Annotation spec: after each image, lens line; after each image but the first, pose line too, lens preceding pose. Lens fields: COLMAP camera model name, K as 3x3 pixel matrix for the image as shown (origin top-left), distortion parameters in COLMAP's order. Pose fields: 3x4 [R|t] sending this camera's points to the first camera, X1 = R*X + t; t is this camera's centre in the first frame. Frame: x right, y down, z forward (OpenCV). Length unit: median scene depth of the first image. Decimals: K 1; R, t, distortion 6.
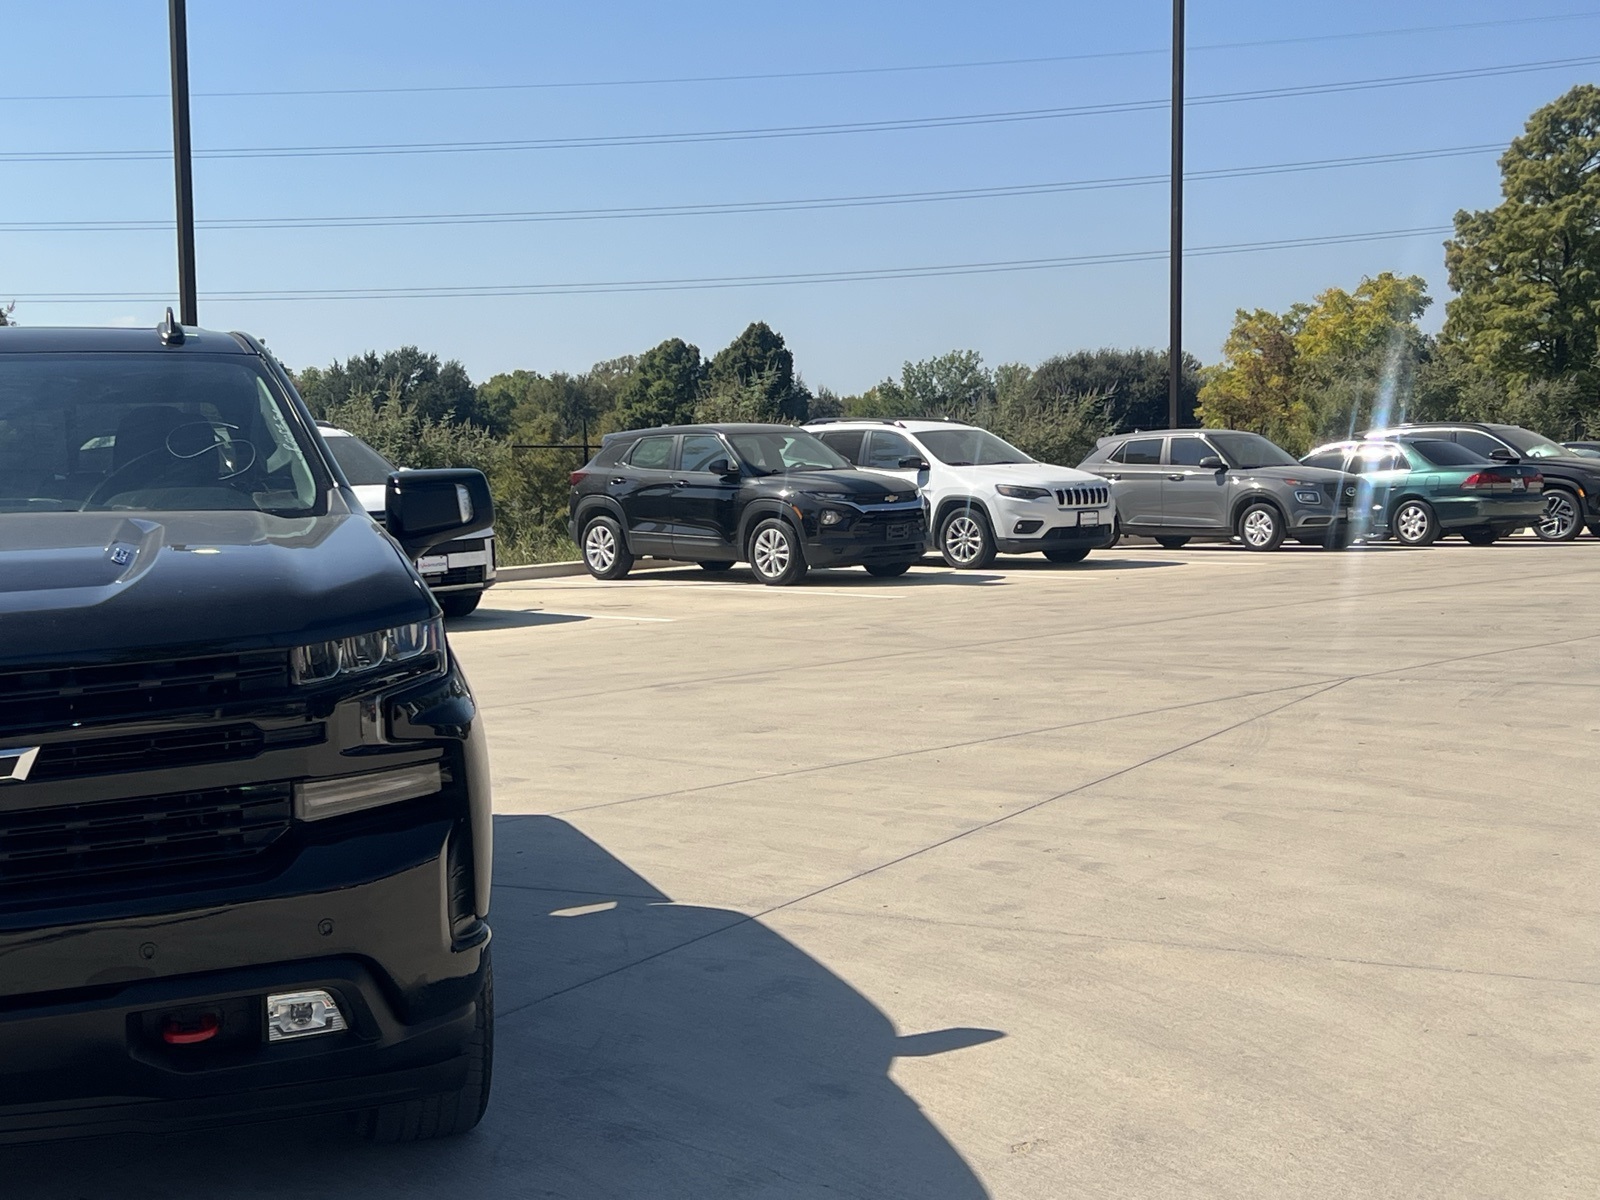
lens RADIAL K [[2362.3, 0, 809.7], [0, 2362.3, 599.9], [0, 0, 1]] dist [0.235753, -0.890729]
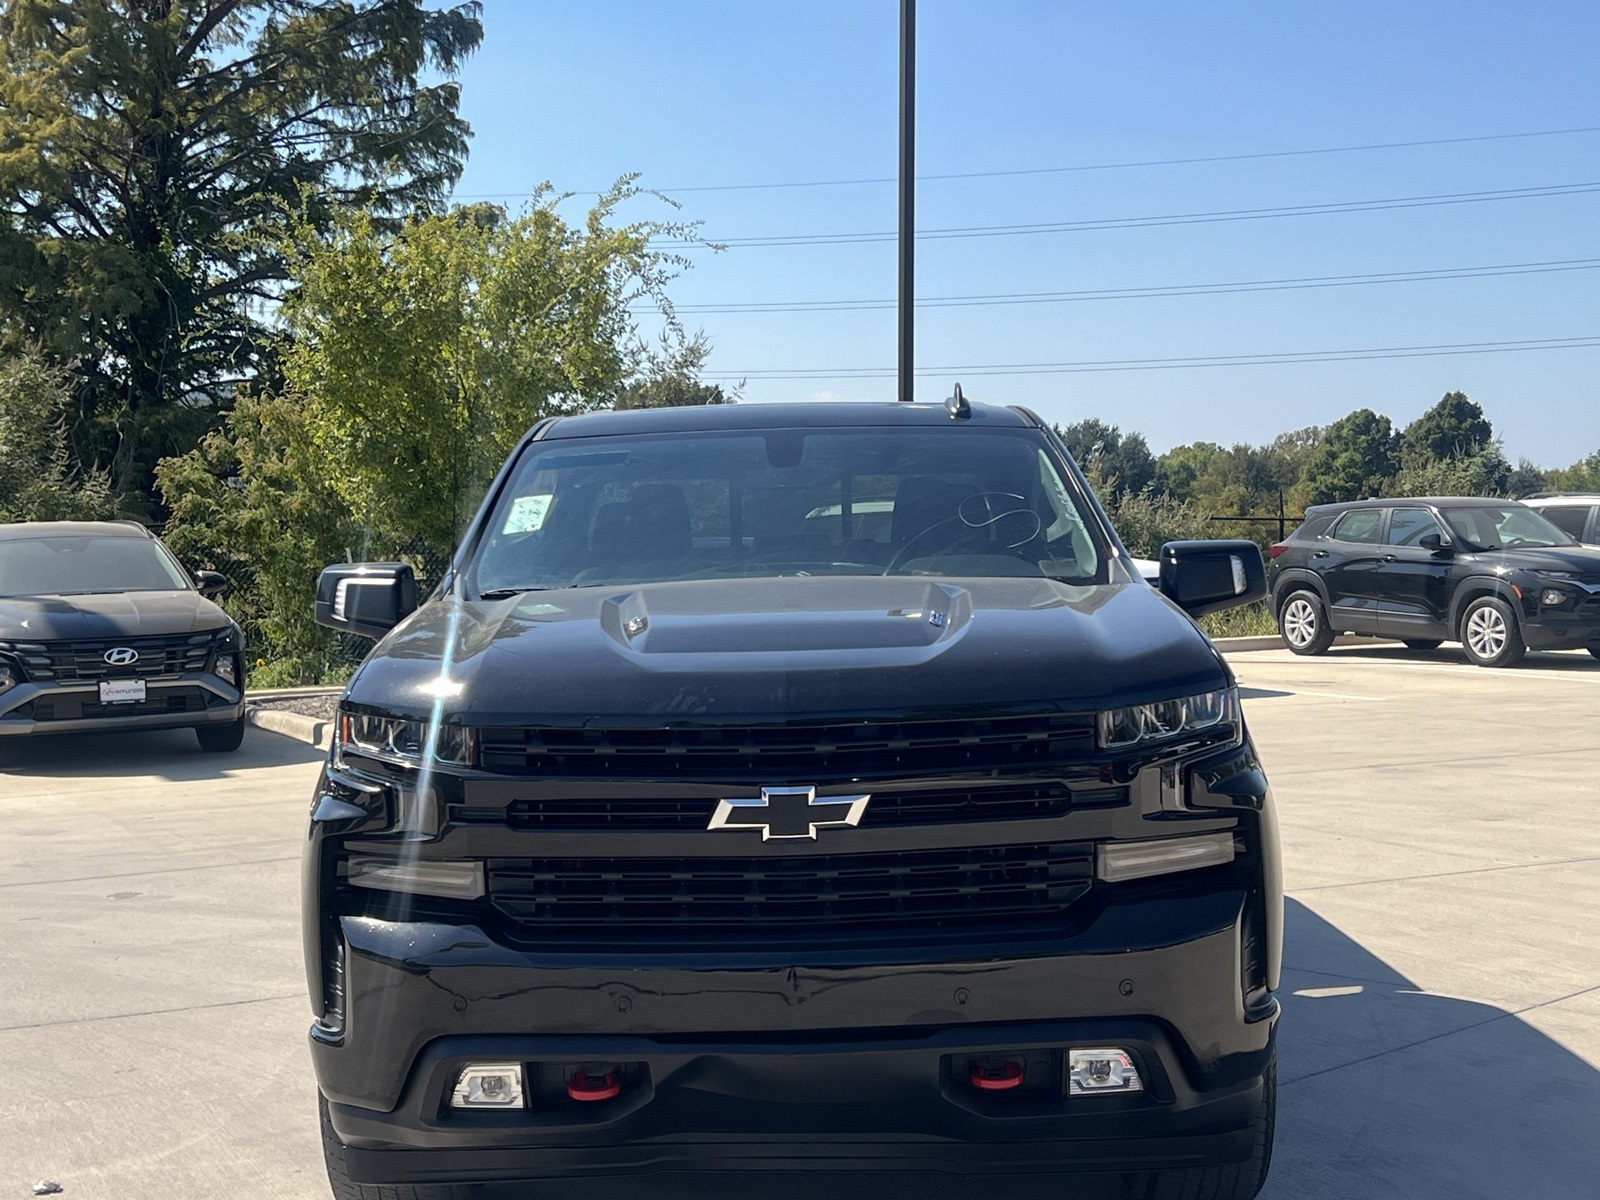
lens RADIAL K [[2362.3, 0, 809.7], [0, 2362.3, 599.9], [0, 0, 1]] dist [0.235753, -0.890729]
pose [[0.960057, 0.024633, -0.278717, -0.029374], [-0.032982, 0.999136, -0.025304, 0.001050], [0.277853, 0.033486, 0.960040, -0.011381]]
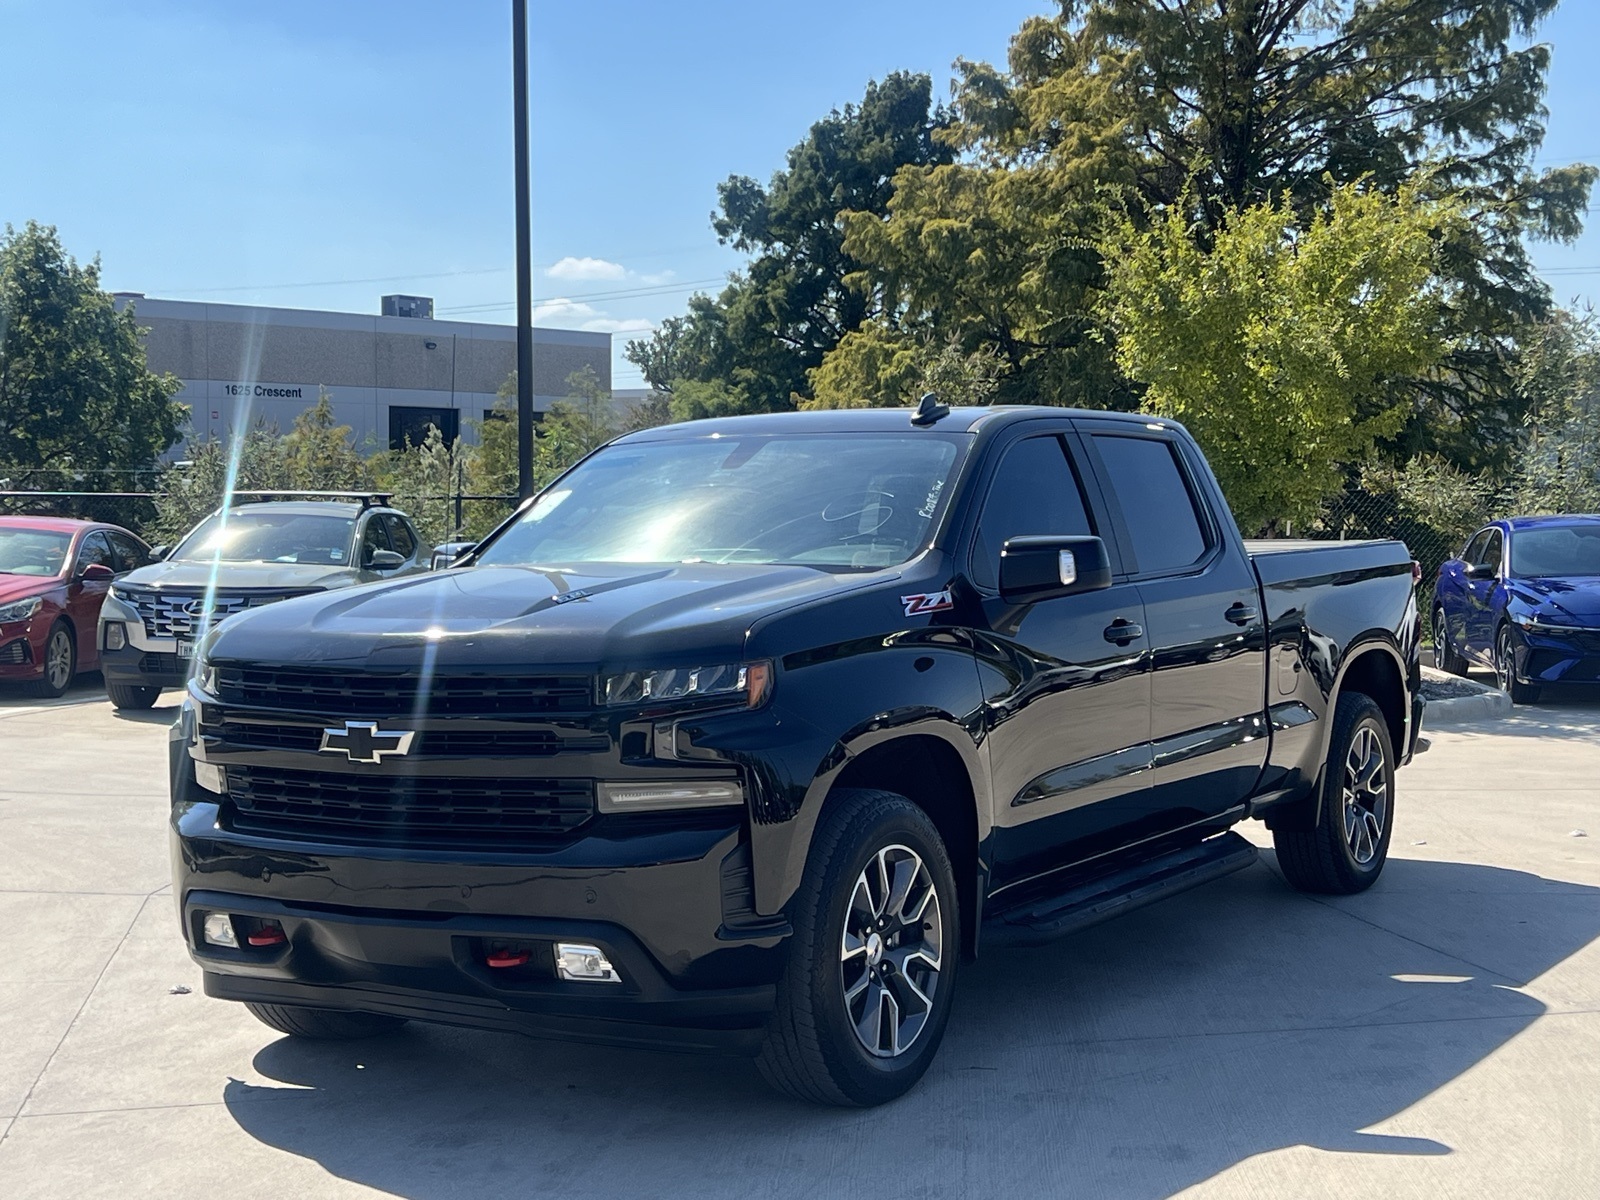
lens RADIAL K [[2362.3, 0, 809.7], [0, 2362.3, 599.9], [0, 0, 1]] dist [0.235753, -0.890729]
pose [[0.677506, 0.051488, -0.733713, 0.441863], [-0.059722, 0.998104, 0.014895, -0.025741], [0.733089, 0.033727, 0.679296, 0.122803]]
